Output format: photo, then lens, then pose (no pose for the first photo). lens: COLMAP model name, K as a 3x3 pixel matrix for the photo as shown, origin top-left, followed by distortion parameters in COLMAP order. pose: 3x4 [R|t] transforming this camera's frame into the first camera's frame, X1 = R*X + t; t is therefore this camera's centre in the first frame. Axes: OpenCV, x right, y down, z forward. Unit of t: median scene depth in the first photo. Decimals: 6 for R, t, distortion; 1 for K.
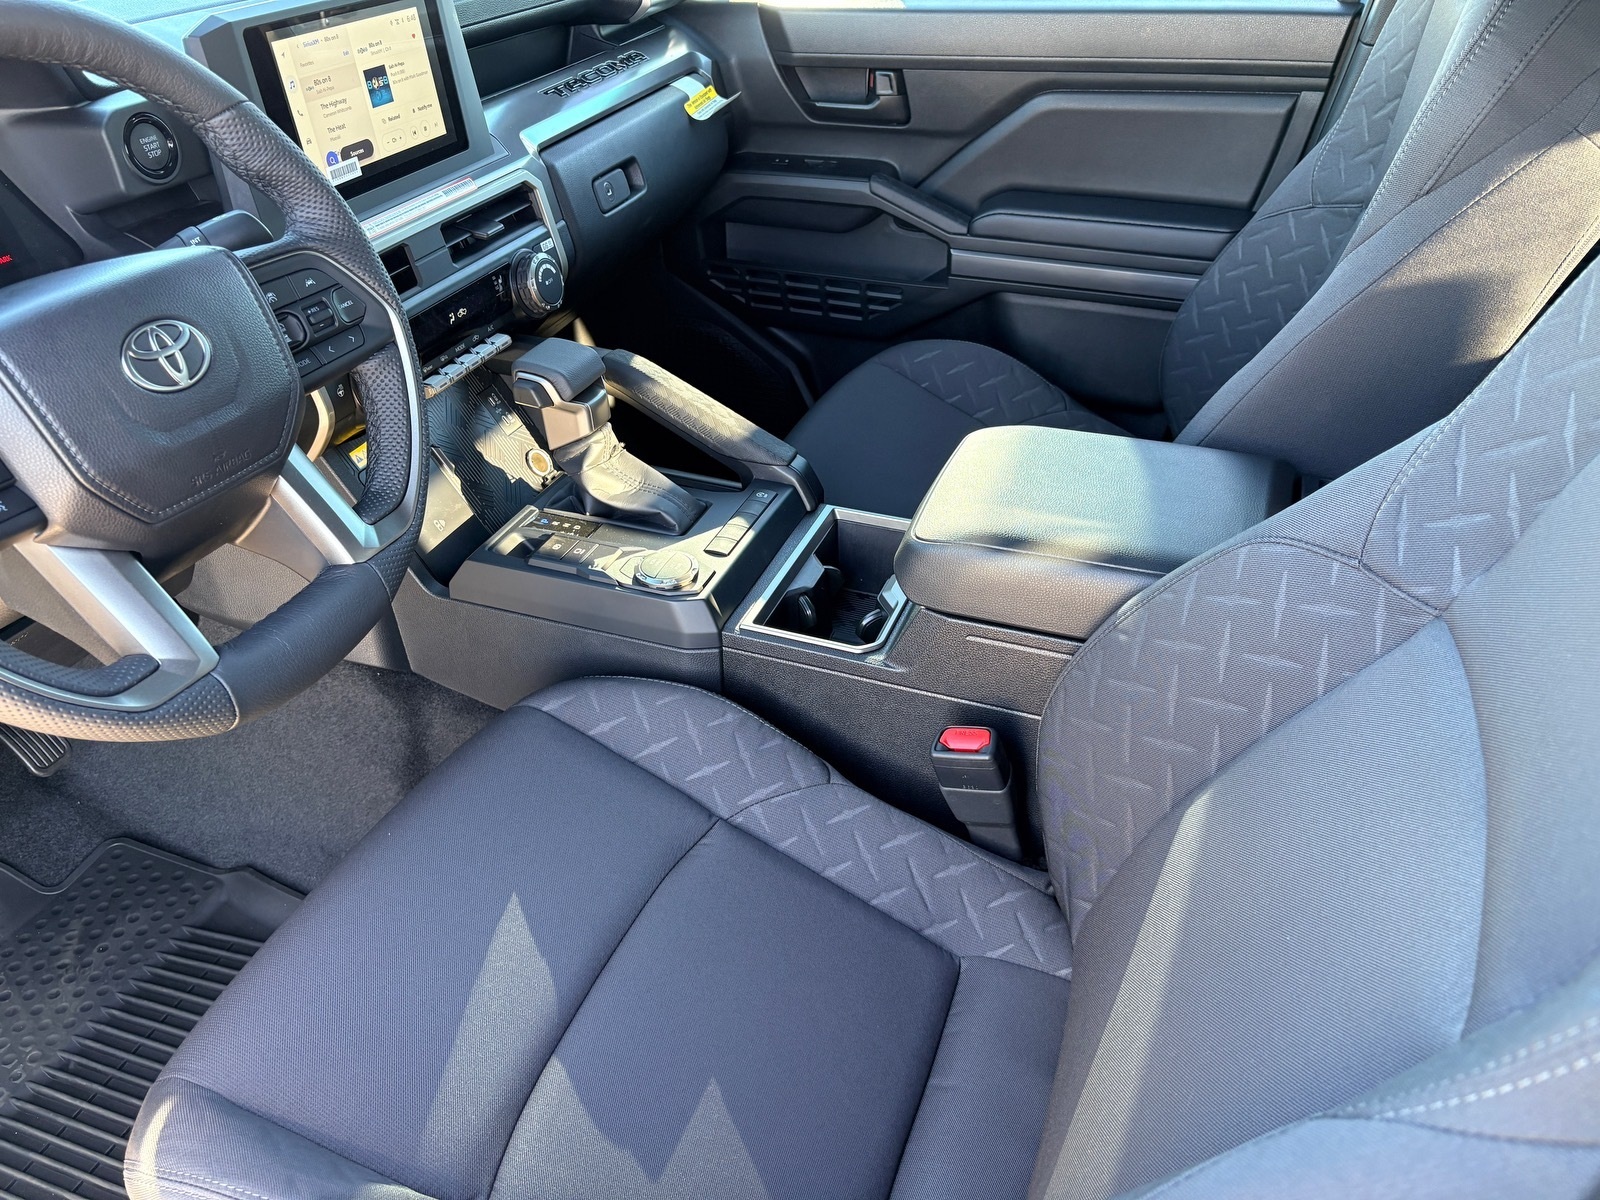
lens RADIAL K [[1219.3, 0, 805.0], [0, 1219.3, 600.2], [0, 0, 1]] dist [0.032146, -0.048336]
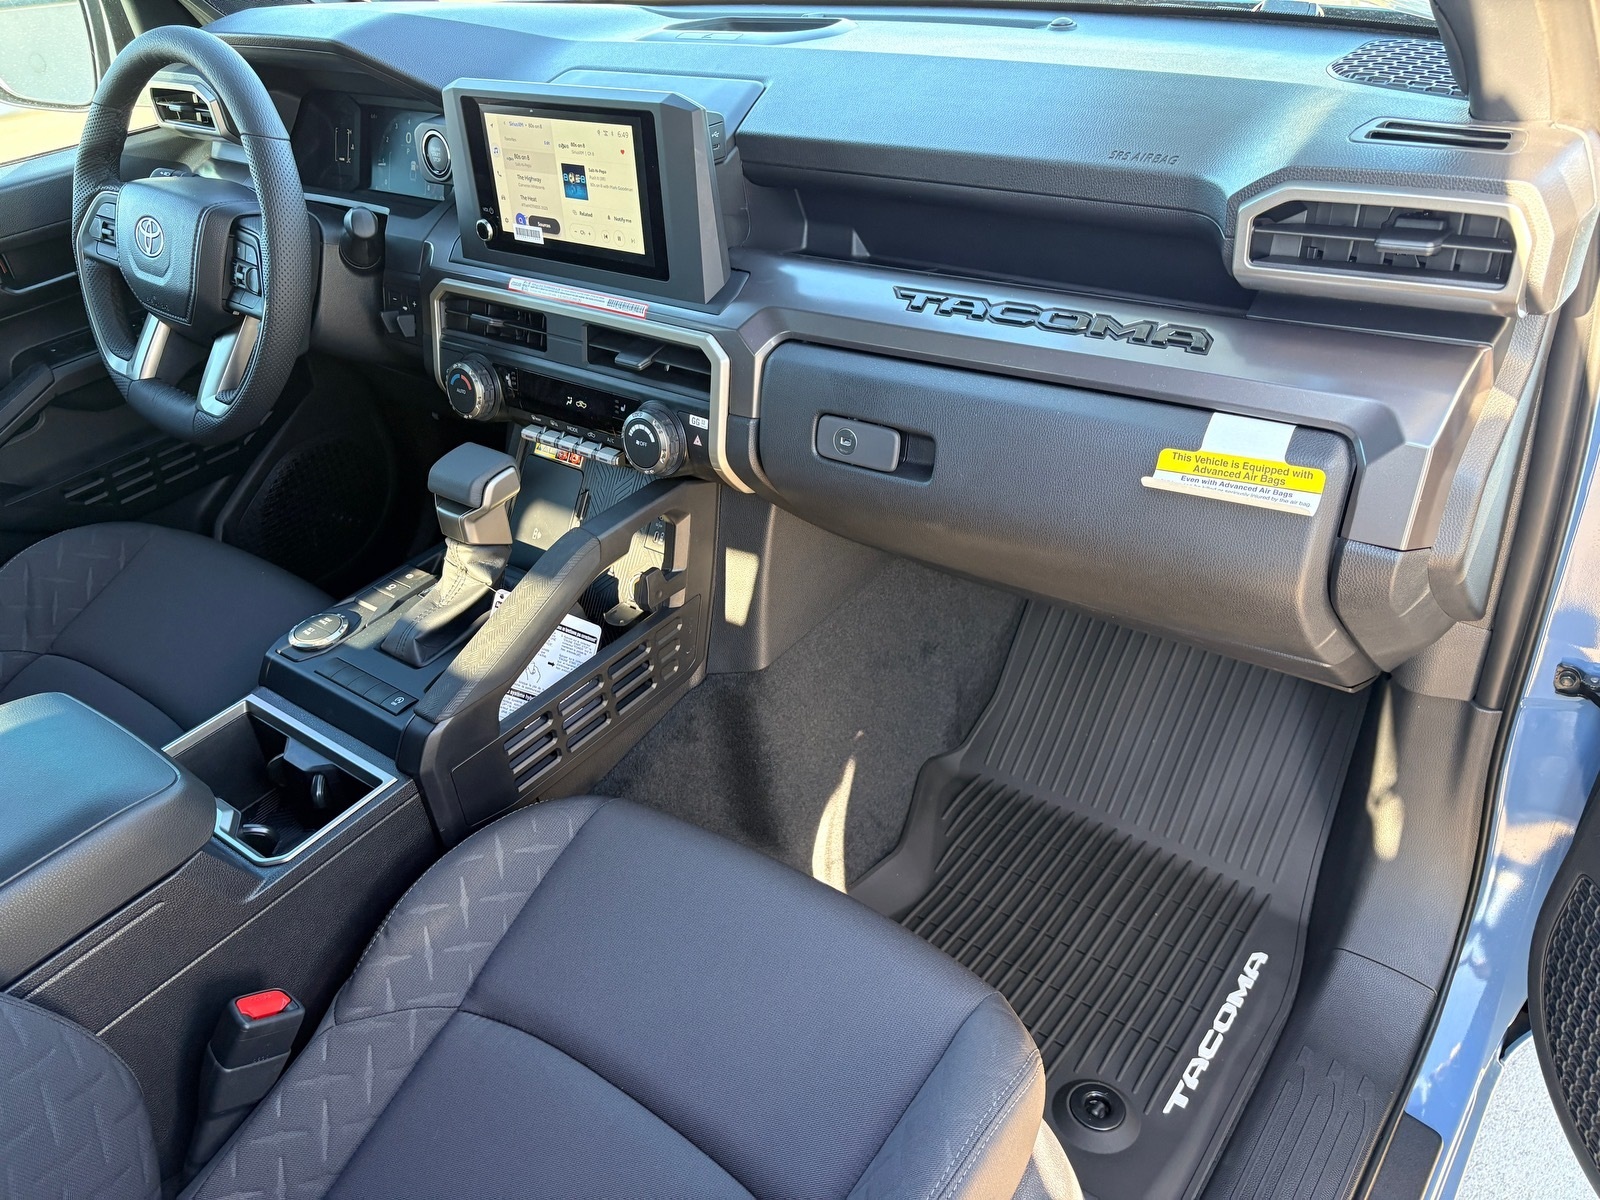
lens RADIAL K [[1219.3, 0, 790.9], [0, 1219.3, 608.2], [0, 0, 1]] dist [0.032146, -0.048336]
pose [[-0.301658, 0.569512, -0.764630, 0.570048], [-0.440803, 0.627816, 0.641514, -0.903352], [0.845396, 0.530569, 0.061657, 1.236862]]
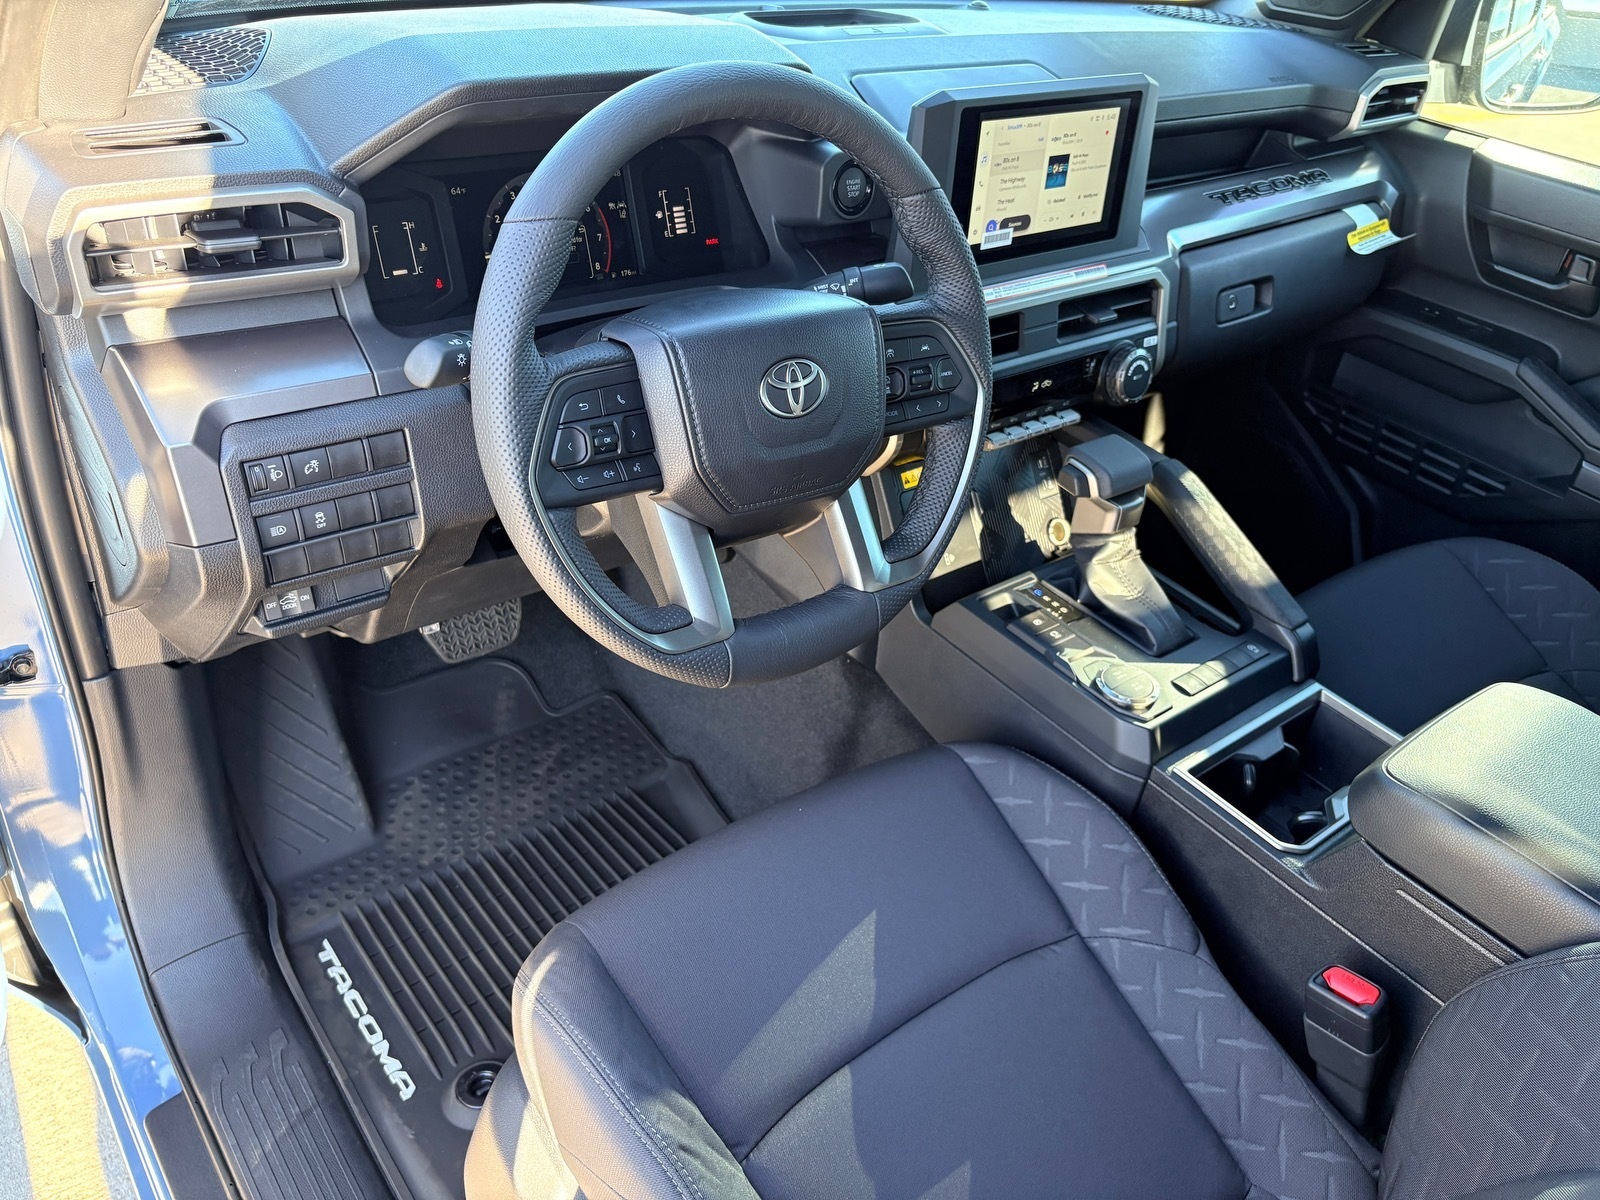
lens RADIAL K [[1219.3, 0, 802.0], [0, 1219.3, 601.2], [0, 0, 1]] dist [0.032146, -0.048336]
pose [[0.847425, 0.383094, -0.367574, 0.004694], [-0.383480, 0.920479, 0.075249, -0.061354], [0.367171, 0.077190, 0.926945, -0.056942]]
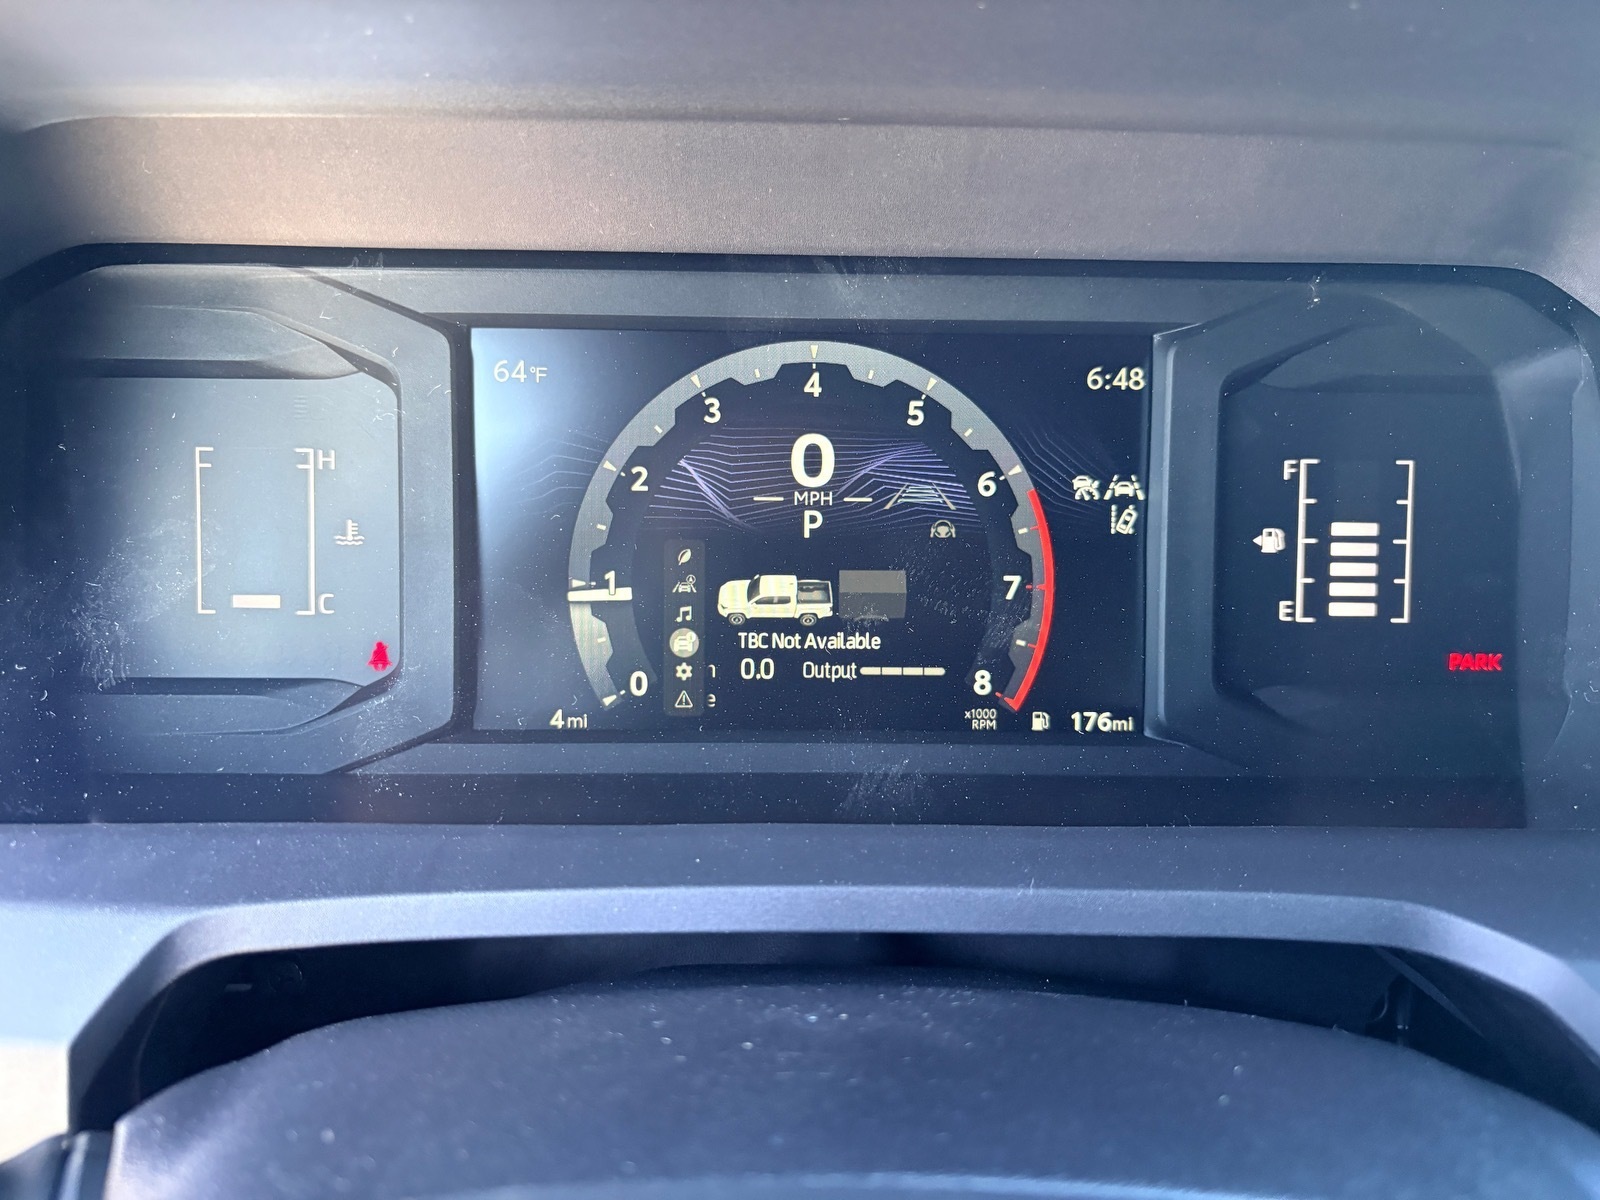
lens RADIAL K [[1219.3, 0, 799.8], [0, 1219.3, 608.9], [0, 0, 1]] dist [0.032146, -0.048336]
pose [[0.364461, 0.397702, -0.842022, -0.375413], [-0.534747, 0.829650, 0.160398, -0.203816], [0.762374, 0.391810, 0.515044, 0.572428]]
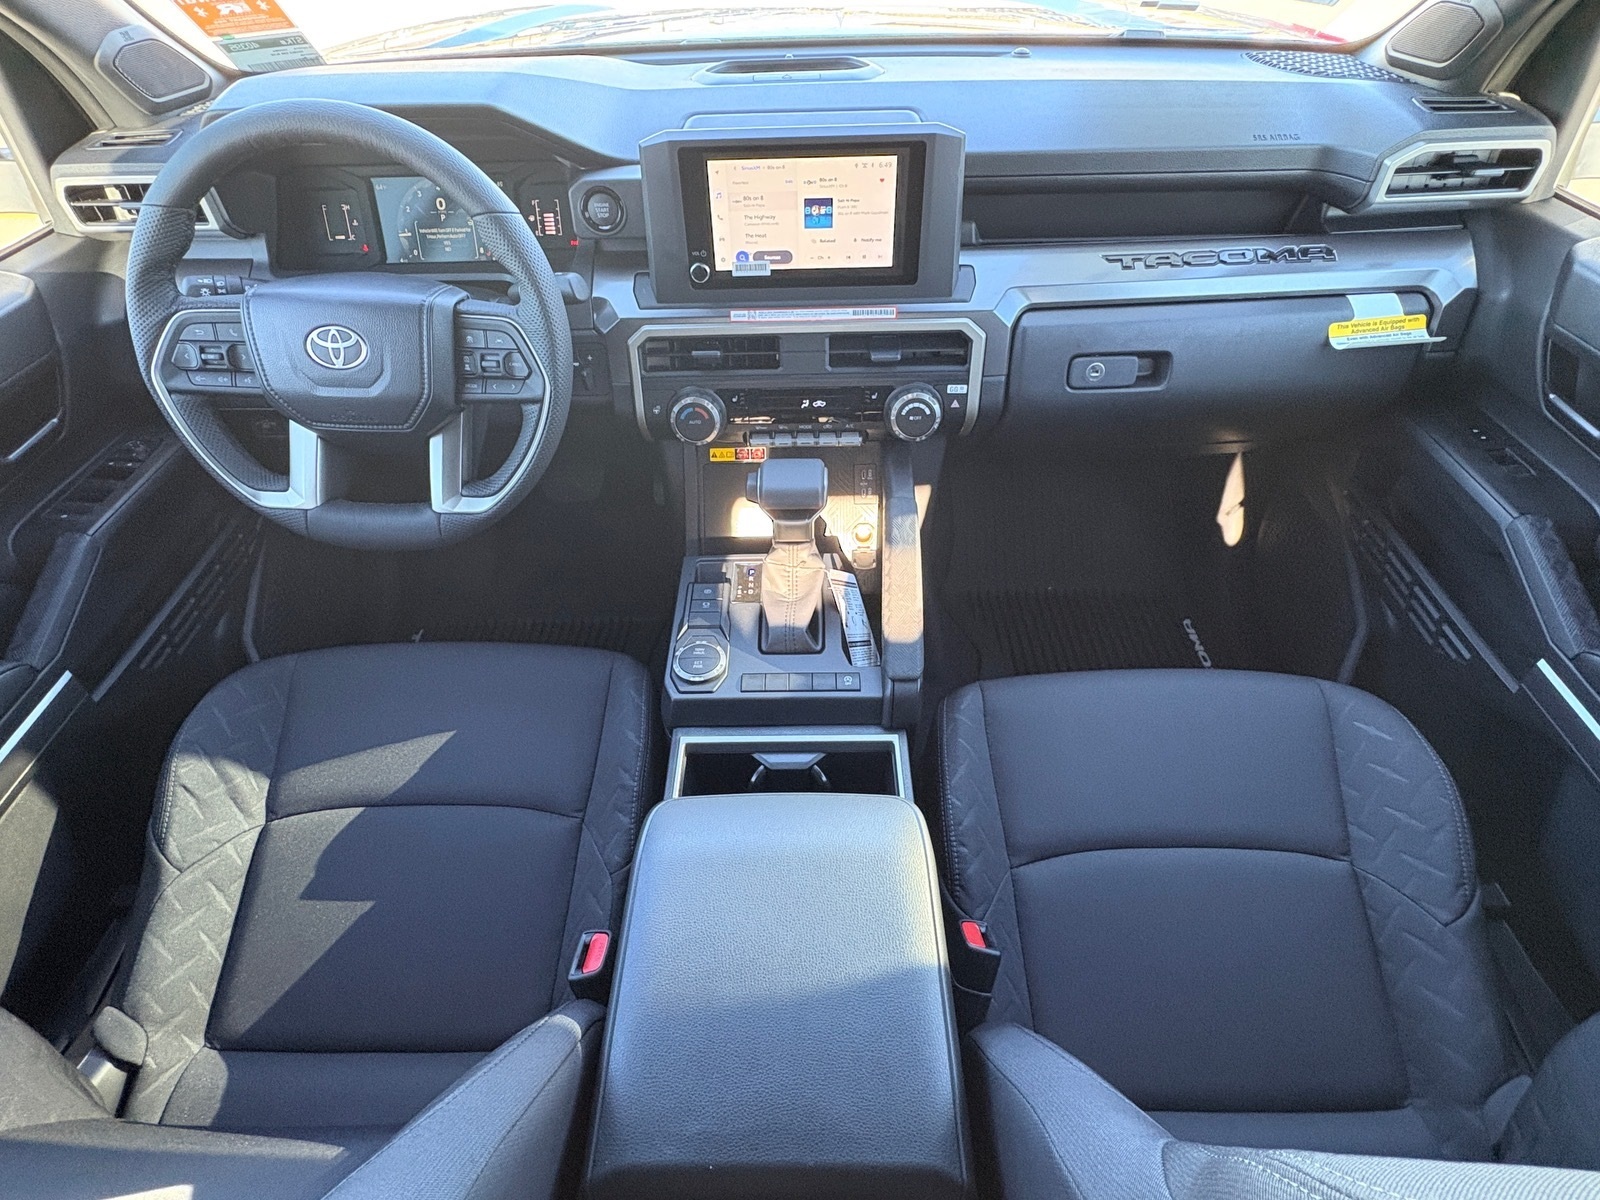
lens RADIAL K [[833.5, 0, 790.2], [0, 833.5, 601.9], [0, 0, 1]] dist [-0.002215, 0.001621]
pose [[0.336878, 0.655007, -0.676372, 0.430942], [-0.502632, 0.732546, 0.459062, -0.484217], [0.796162, 0.185318, 0.576006, 0.557077]]
